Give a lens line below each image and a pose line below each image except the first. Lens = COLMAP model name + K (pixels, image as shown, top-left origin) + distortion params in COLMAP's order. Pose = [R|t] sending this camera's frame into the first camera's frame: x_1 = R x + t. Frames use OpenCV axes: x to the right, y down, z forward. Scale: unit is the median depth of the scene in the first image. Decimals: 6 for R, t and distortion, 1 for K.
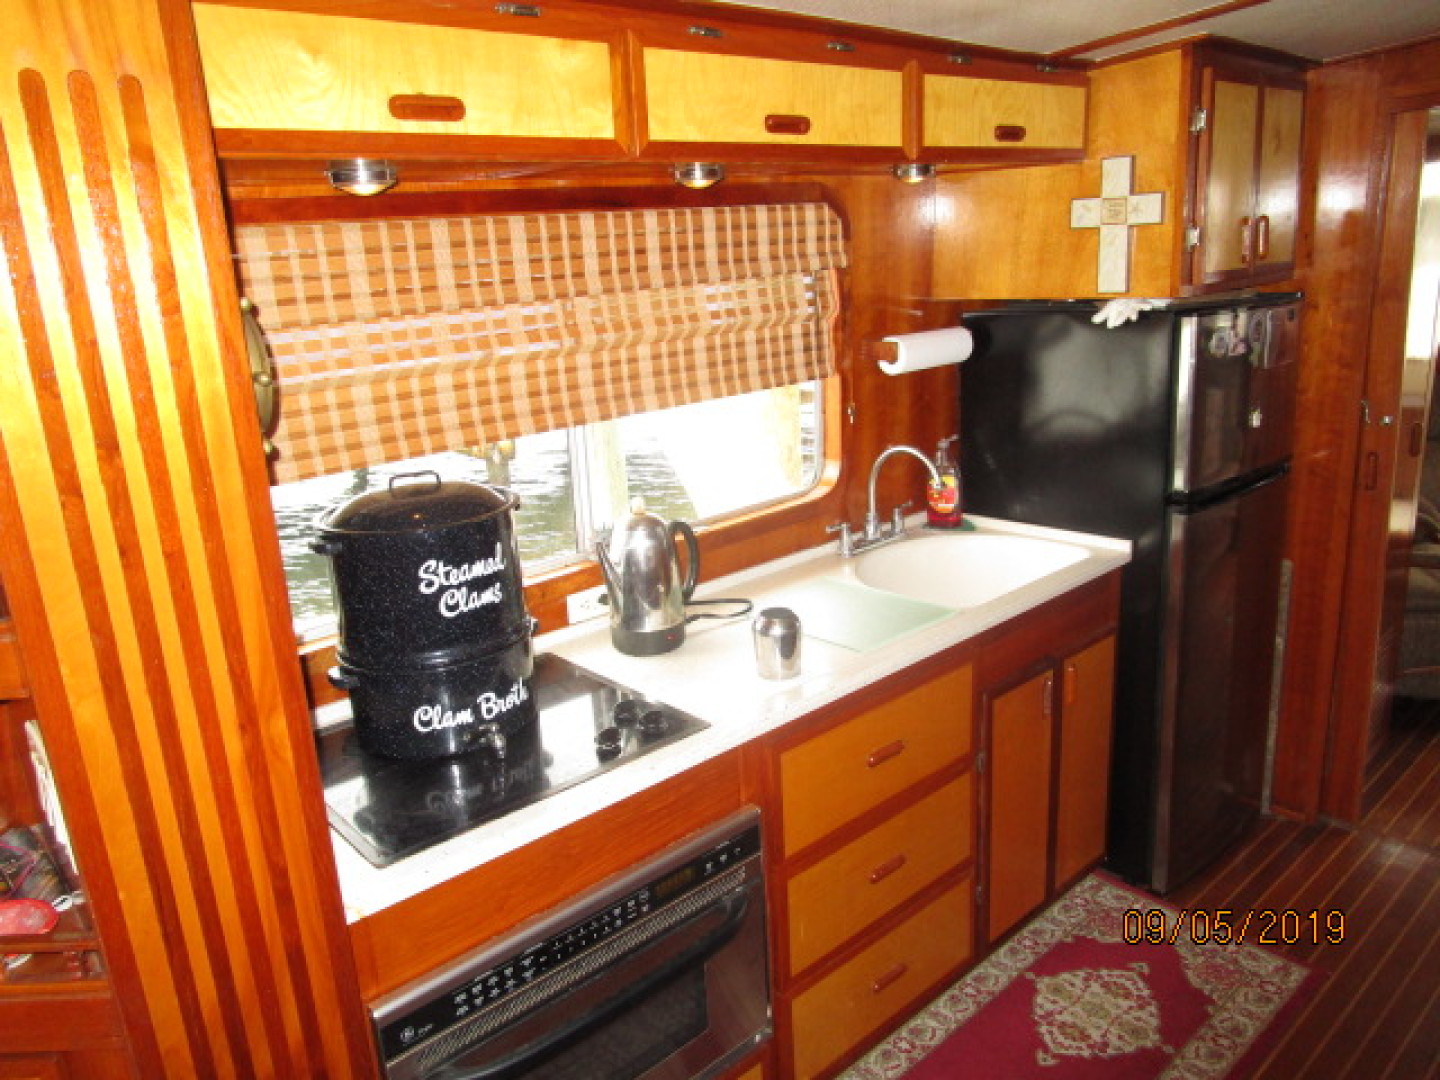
lens RADIAL K [[1031.4, 0, 710.3], [0, 1031.4, 533.5], [0, 0, 1]] dist [-0.026170, 0.005564]
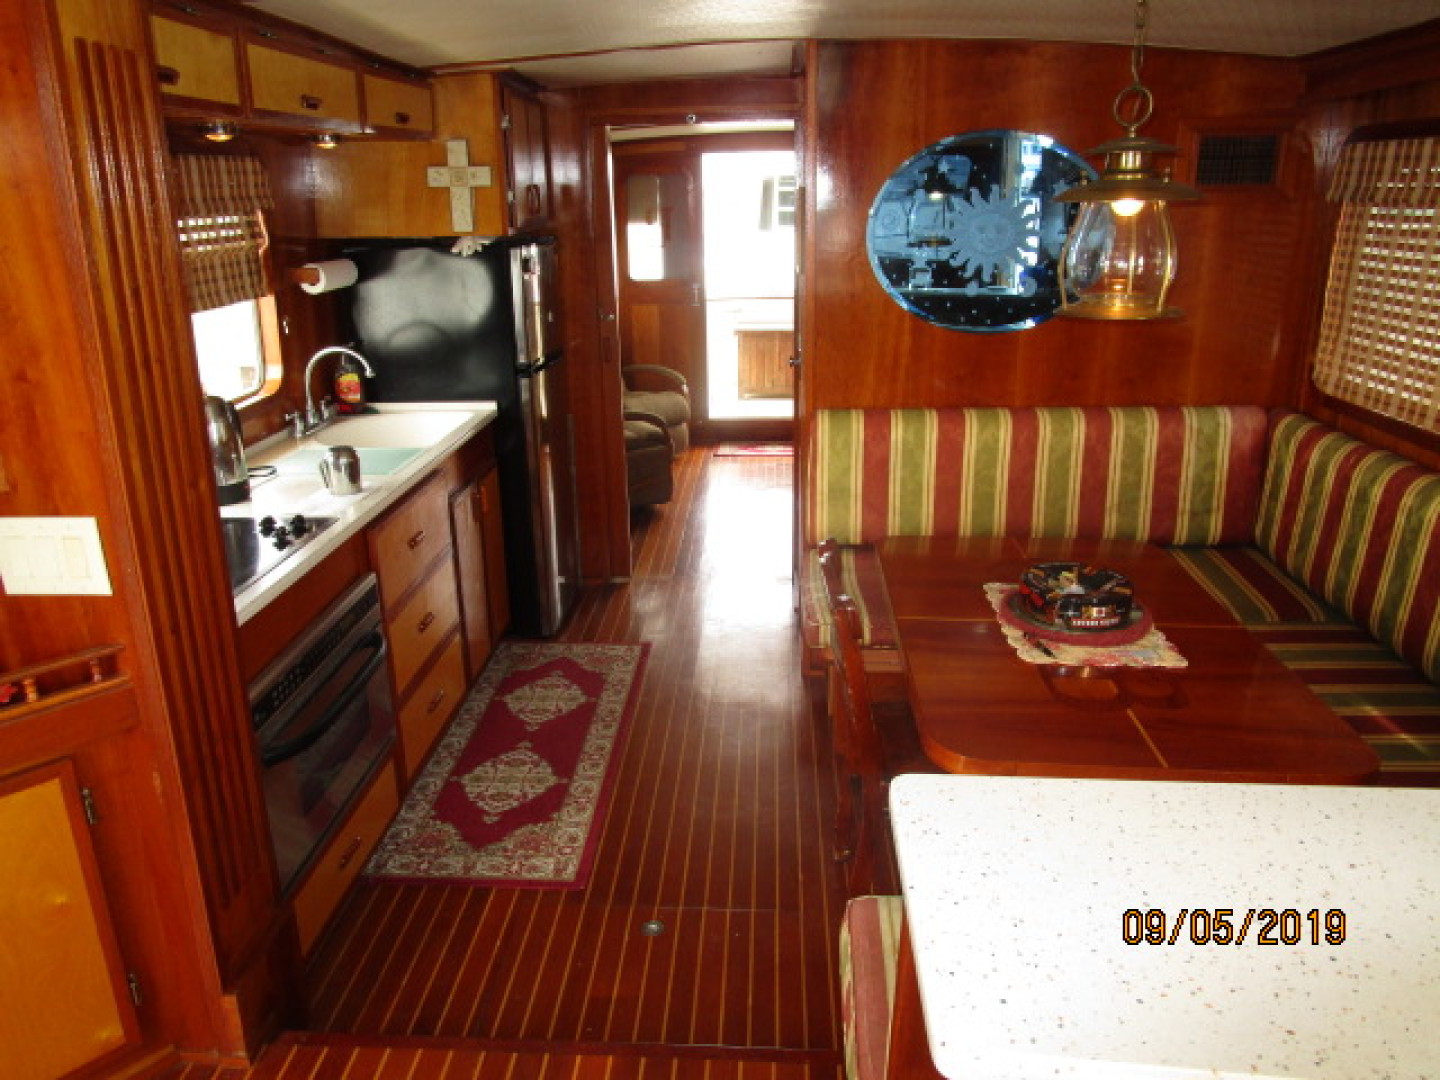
lens RADIAL K [[1087.0, 0, 717.2], [0, 1087.0, 539.5], [0, 0, 1]] dist [-0.019710, 0.011478]
pose [[0.687549, -0.171640, 0.705561, -0.535988], [0.160880, 0.983521, 0.082485, 0.131099], [-0.708092, 0.056798, 0.703832, -0.335475]]
